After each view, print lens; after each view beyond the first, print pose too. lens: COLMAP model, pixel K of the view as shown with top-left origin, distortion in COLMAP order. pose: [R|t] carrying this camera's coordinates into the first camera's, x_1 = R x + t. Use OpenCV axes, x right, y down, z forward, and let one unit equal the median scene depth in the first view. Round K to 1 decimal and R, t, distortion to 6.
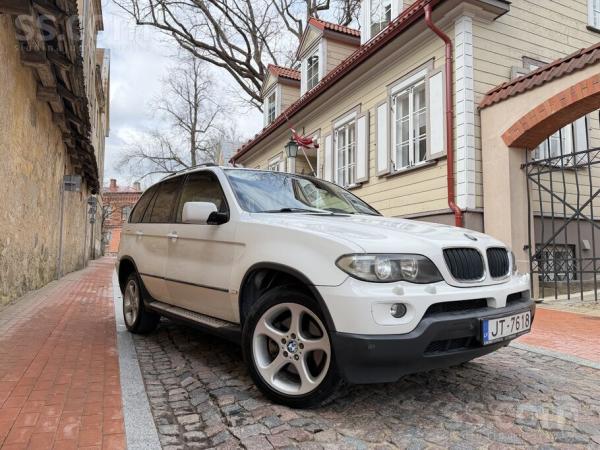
lens RADIAL K [[423.2, 0, 301.2], [0, 423.2, 229.1], [0, 0, 1]] dist [0.046151, -0.053485]
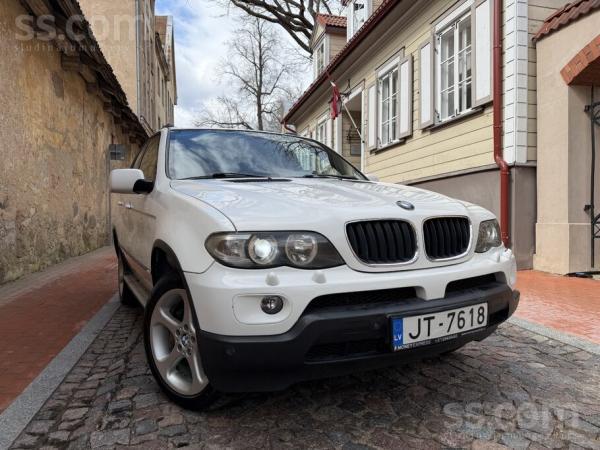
lens RADIAL K [[423.2, 0, 299.4], [0, 423.2, 231.1], [0, 0, 1]] dist [0.046151, -0.053485]
pose [[0.983372, -0.009061, -0.181375, 0.117468], [0.026358, 0.995300, 0.093183, -0.003496], [0.179678, -0.096414, 0.978989, 0.075377]]
